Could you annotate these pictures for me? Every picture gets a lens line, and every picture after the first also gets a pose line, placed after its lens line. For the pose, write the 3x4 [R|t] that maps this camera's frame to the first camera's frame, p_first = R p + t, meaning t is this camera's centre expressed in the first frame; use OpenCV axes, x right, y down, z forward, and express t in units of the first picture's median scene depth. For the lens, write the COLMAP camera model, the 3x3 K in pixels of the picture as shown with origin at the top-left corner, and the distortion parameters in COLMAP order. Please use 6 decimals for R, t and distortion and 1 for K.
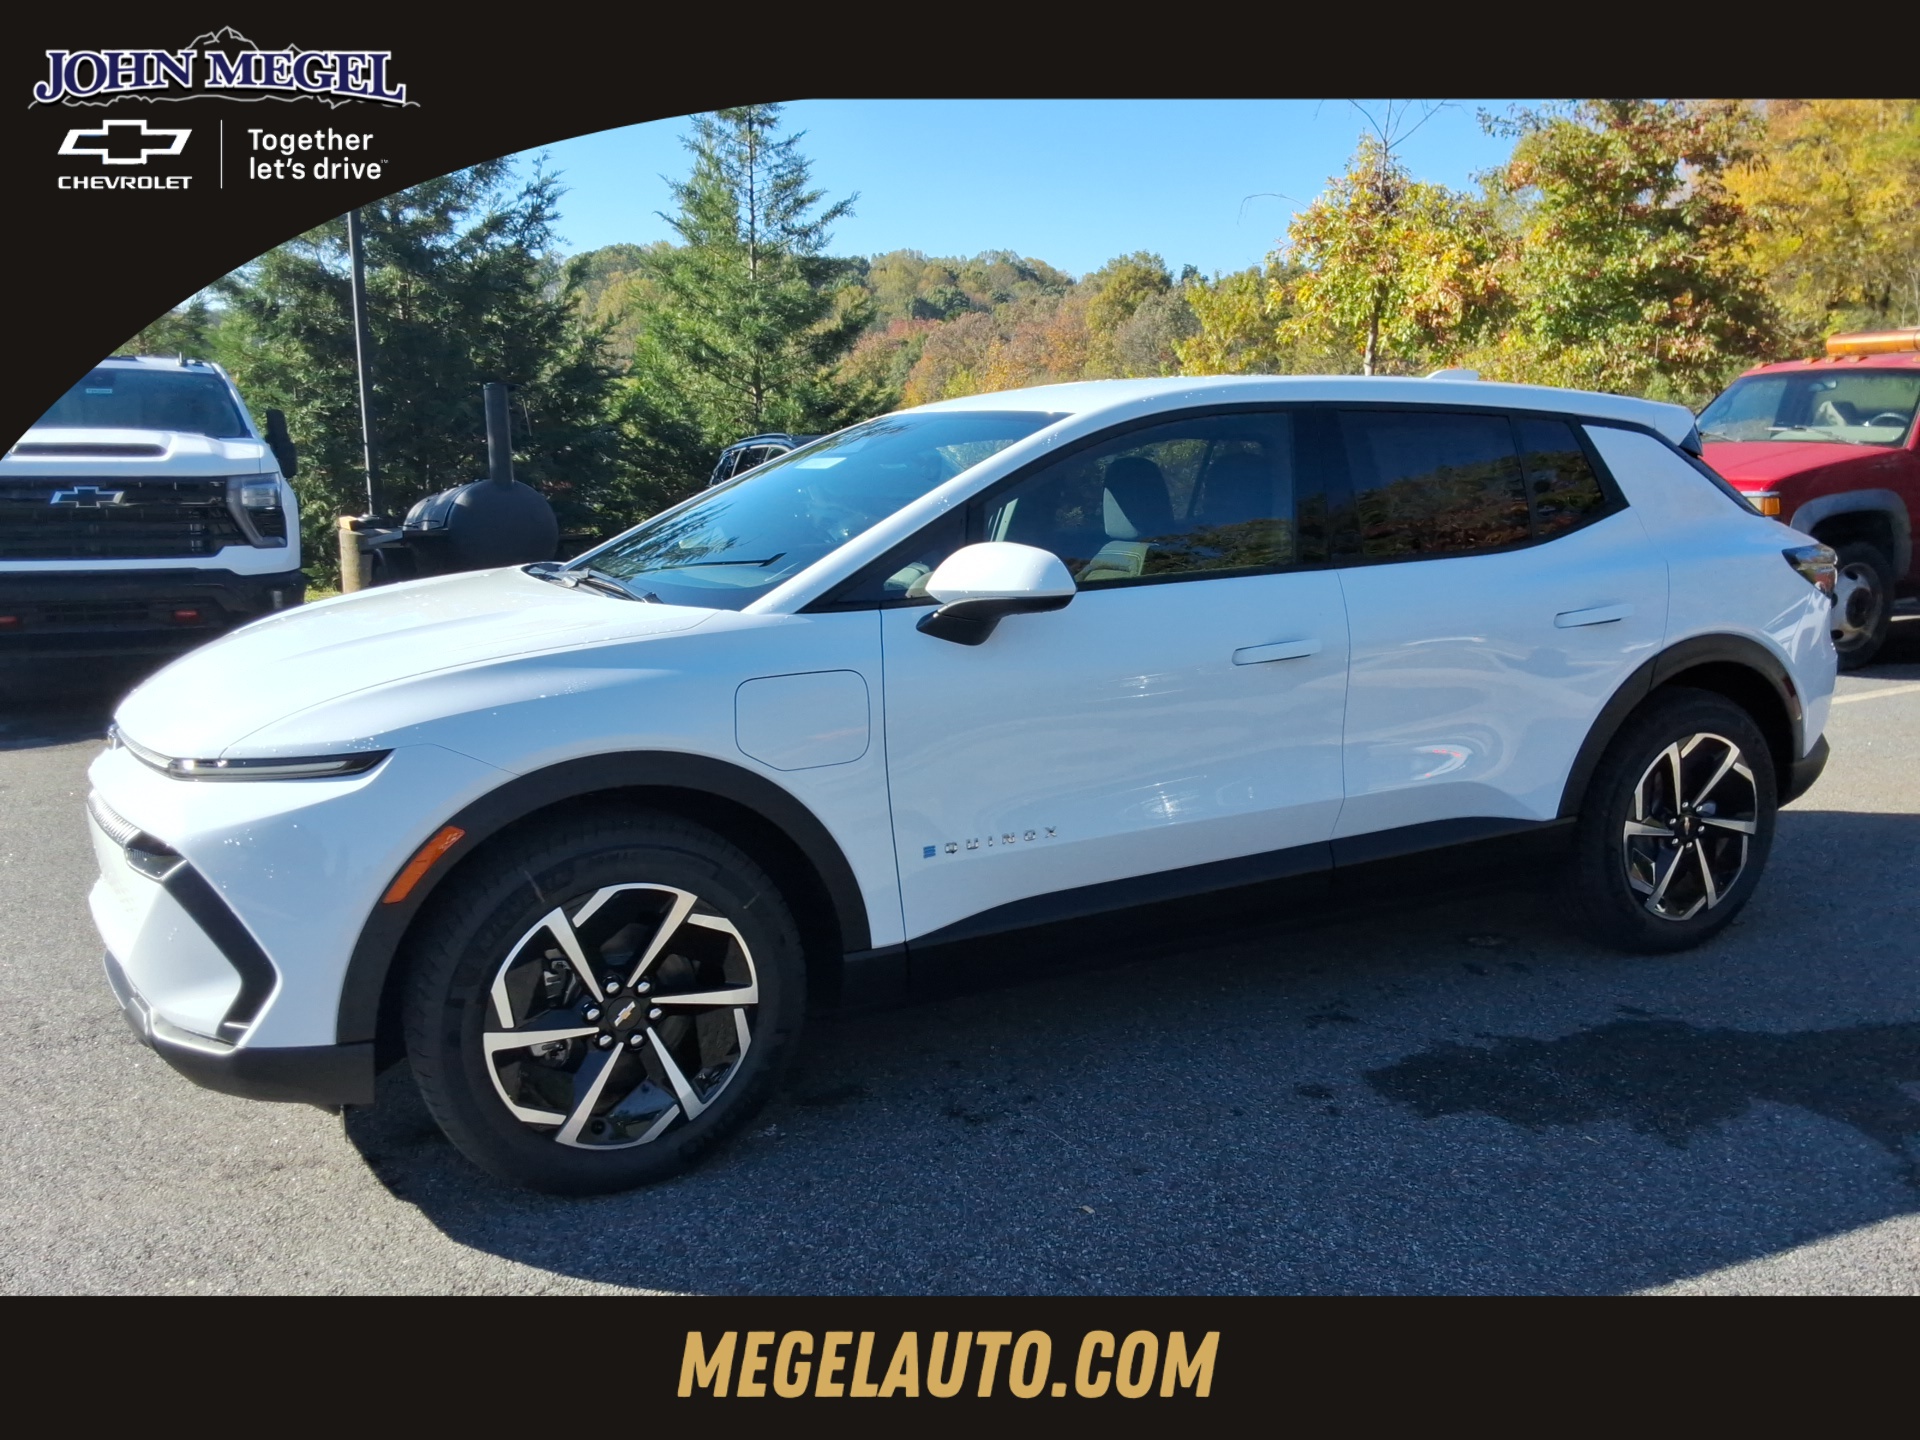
lens RADIAL K [[1555.6, 0, 968.4], [0, 1555.6, 732.8], [0, 0, 1]] dist [0.113297, -0.151625]
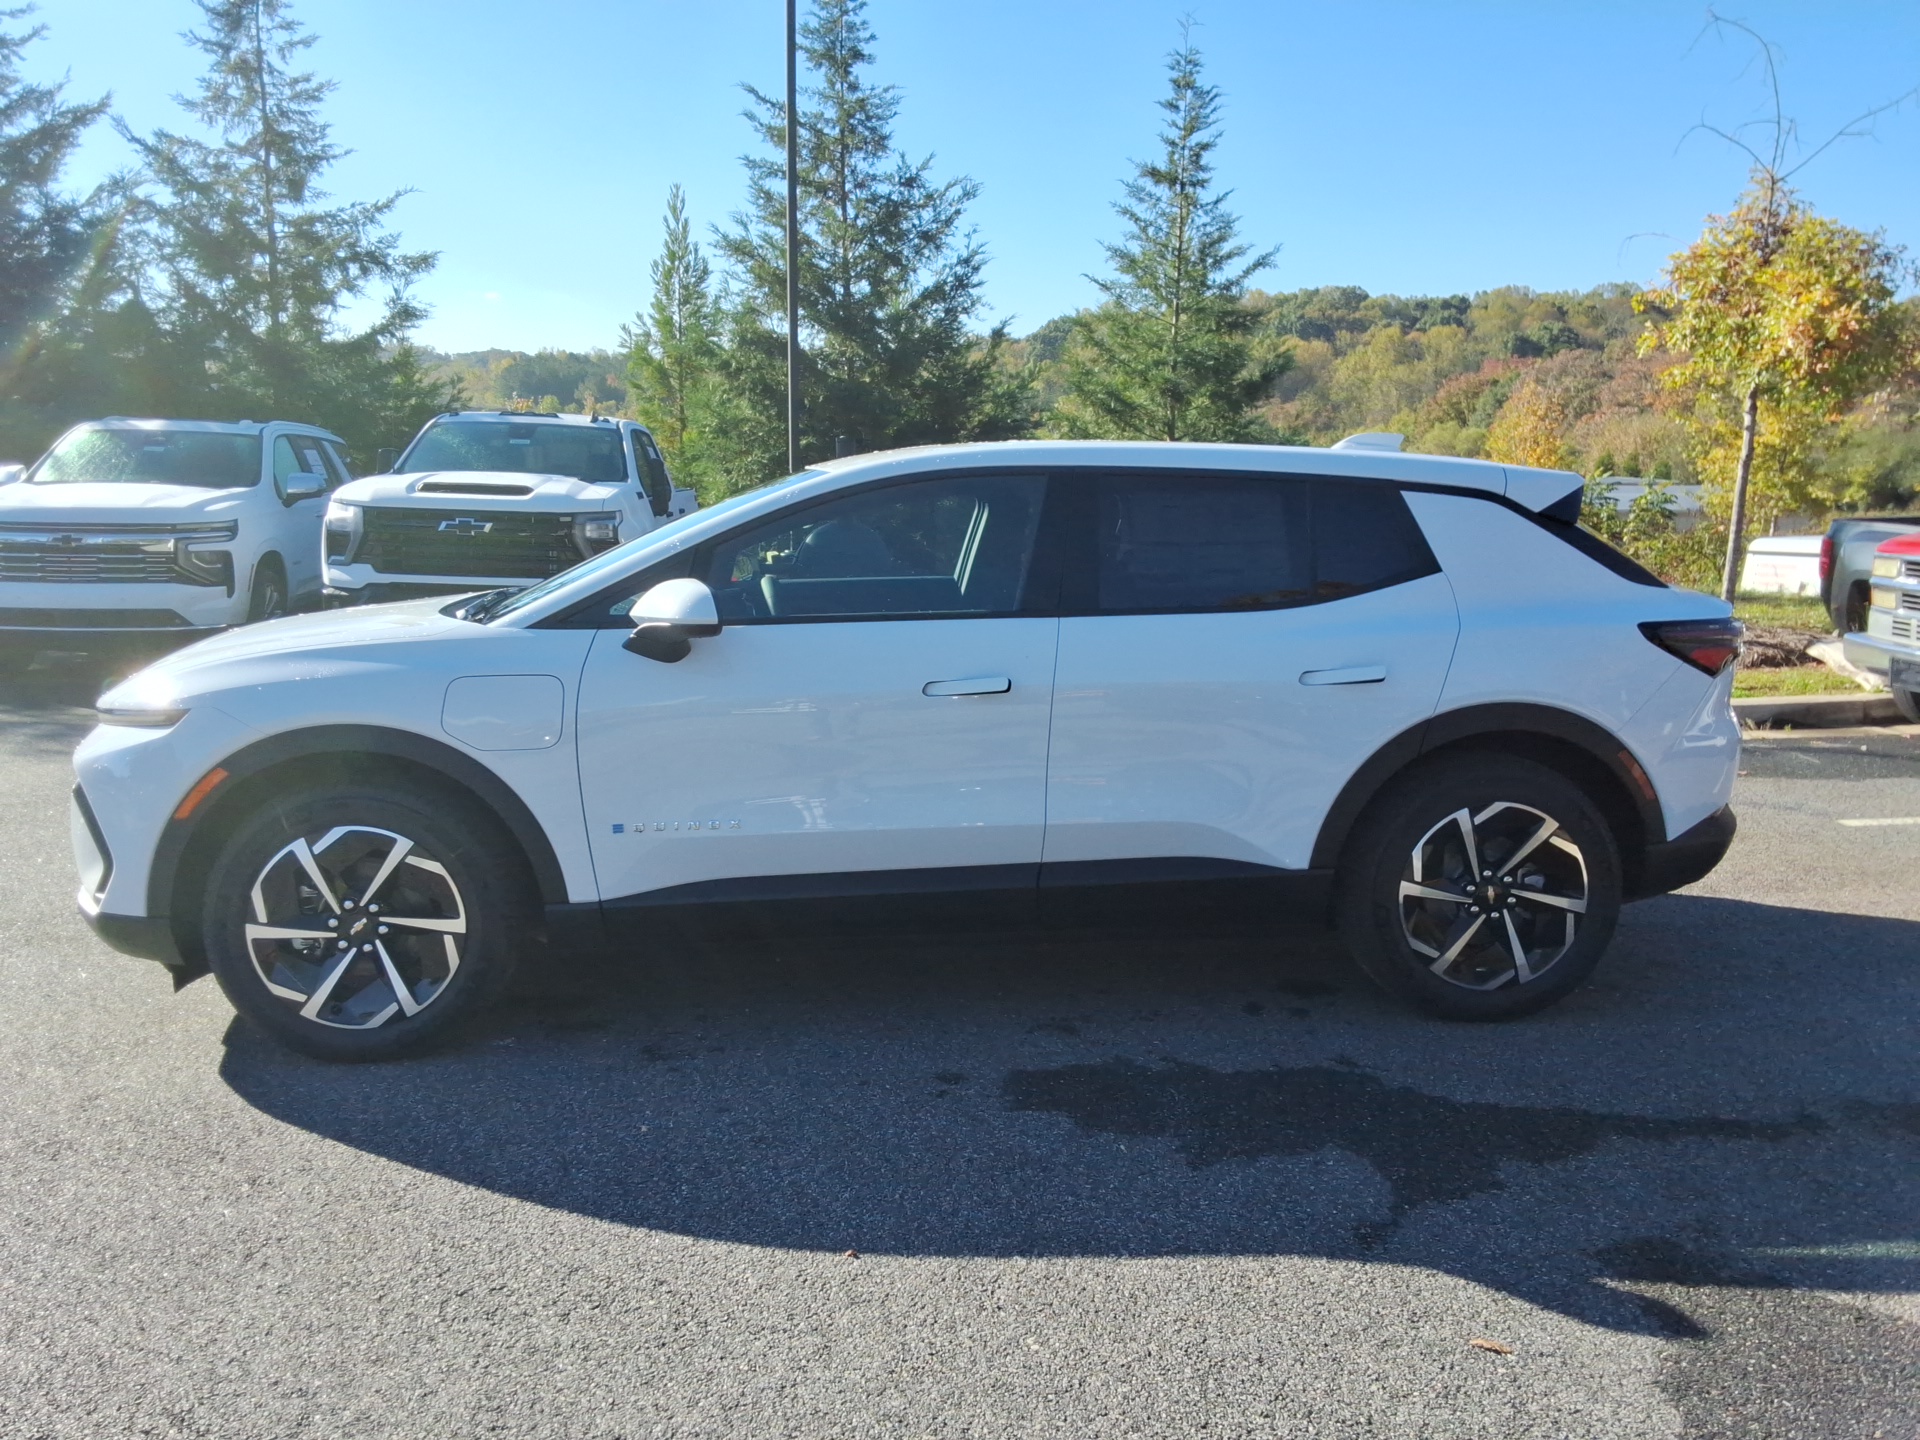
lens RADIAL K [[1555.6, 0, 966.6], [0, 1555.6, 720.4], [0, 0, 1]] dist [0.113297, -0.151625]
pose [[0.932181, 0.067963, -0.355556, 0.196034], [-0.079949, 0.996616, -0.019109, -0.001978], [0.353054, 0.046240, 0.934460, -0.016241]]
